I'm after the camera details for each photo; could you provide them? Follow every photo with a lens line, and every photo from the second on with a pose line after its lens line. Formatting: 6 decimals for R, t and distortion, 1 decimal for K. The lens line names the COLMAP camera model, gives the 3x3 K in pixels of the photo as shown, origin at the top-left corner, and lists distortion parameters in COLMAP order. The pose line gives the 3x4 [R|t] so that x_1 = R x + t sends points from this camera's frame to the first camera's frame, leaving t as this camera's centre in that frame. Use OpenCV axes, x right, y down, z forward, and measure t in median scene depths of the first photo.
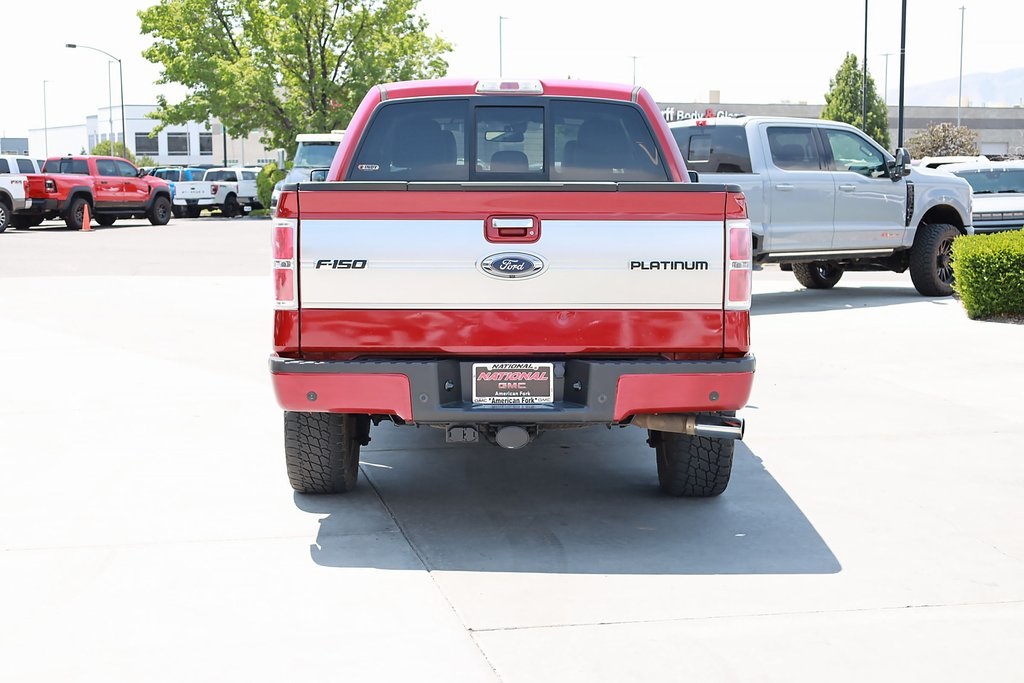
lens RADIAL K [[1555.2, 0, 516.8], [0, 1555.2, 339.9], [0, 0, 1]] dist [0.026425, 0.000000]
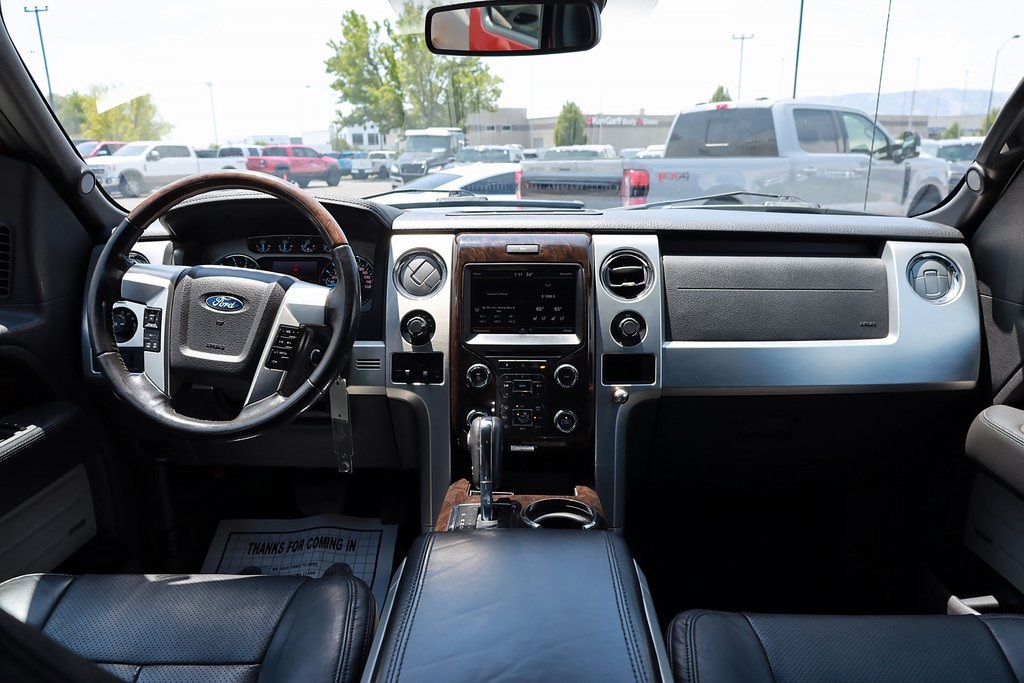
lens RADIAL K [[695.2, 0, 515.9], [0, 695.2, 340.5], [0, 0, 1]] dist [-0.002785, -0.014442]
pose [[0.999448, 0.001786, -0.033188, -0.000899], [0.003446, 0.987602, 0.156938, -0.021316], [0.033057, -0.156966, 0.987051, 0.187595]]
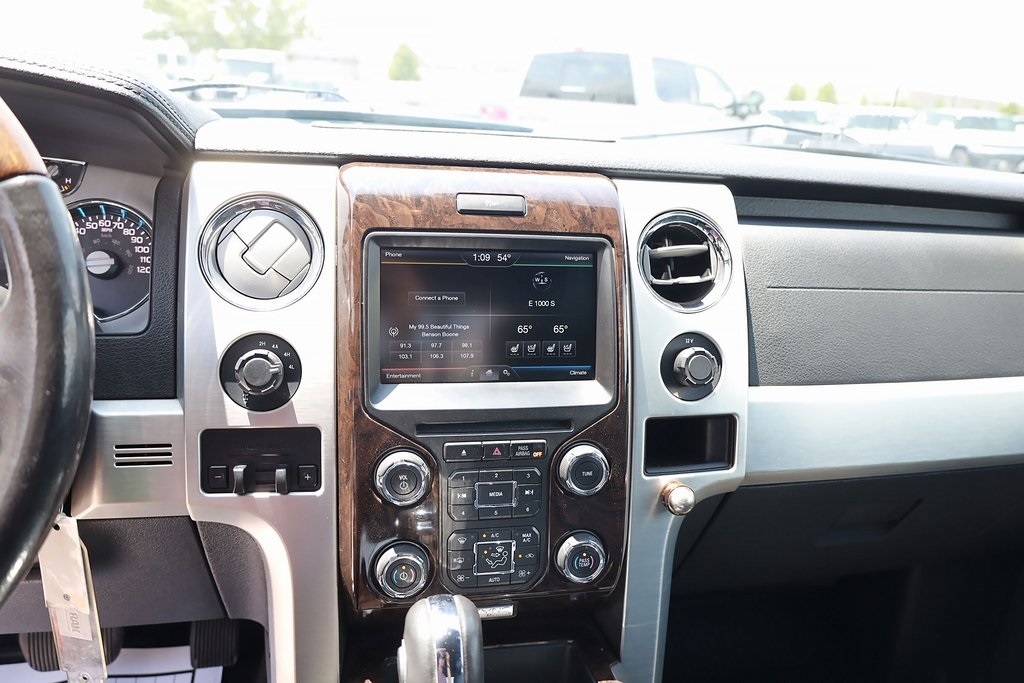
lens RADIAL K [[695.2, 0, 513.9], [0, 695.2, 341.8], [0, 0, 1]] dist [-0.002785, -0.014442]
pose [[0.979475, -0.005795, 0.201480, -0.003459], [-0.041414, 0.972474, 0.229300, -0.021091], [-0.197263, -0.232938, 0.952275, 0.200592]]
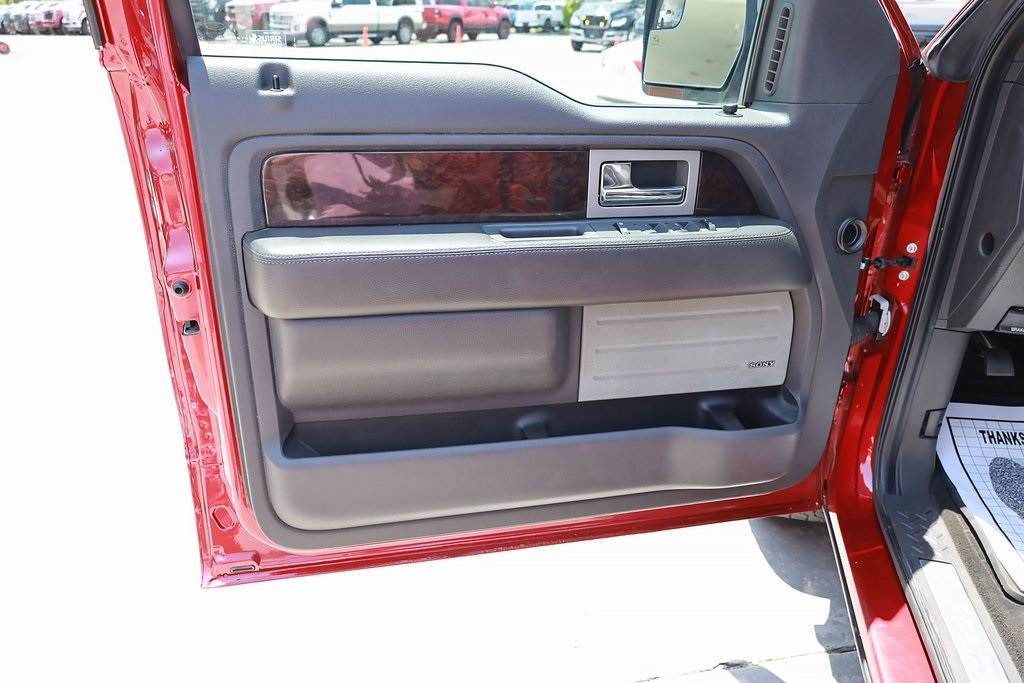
lens RADIAL K [[695.2, 0, 533.3], [0, 695.2, 329.5], [0, 0, 1]] dist [-0.002785, -0.014442]
pose [[0.978633, 0.090748, -0.184506, -0.028155], [-0.026409, 0.945379, 0.324901, -0.019391], [0.203912, -0.313086, 0.927576, 0.189123]]
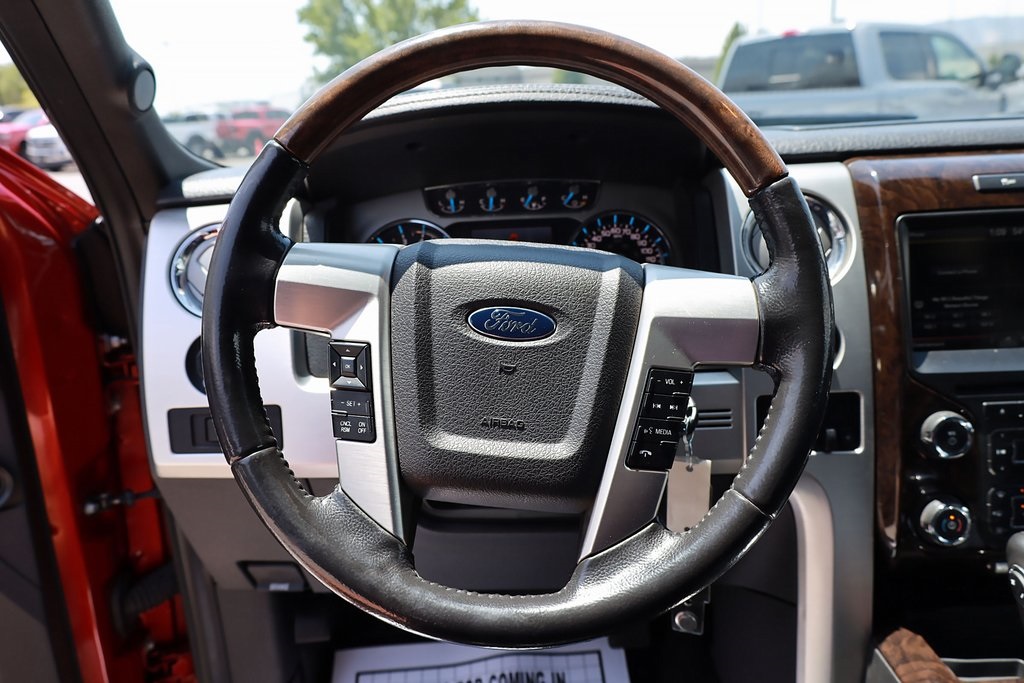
lens RADIAL K [[764.6, 0, 522.6], [0, 764.6, 341.8], [0, 0, 1]] dist [-0.013138, -0.000853]
pose [[0.998692, -0.044088, -0.025889, -0.009963], [0.048225, 0.980482, 0.190604, -0.020860], [0.016980, -0.191603, 0.981326, 0.198102]]
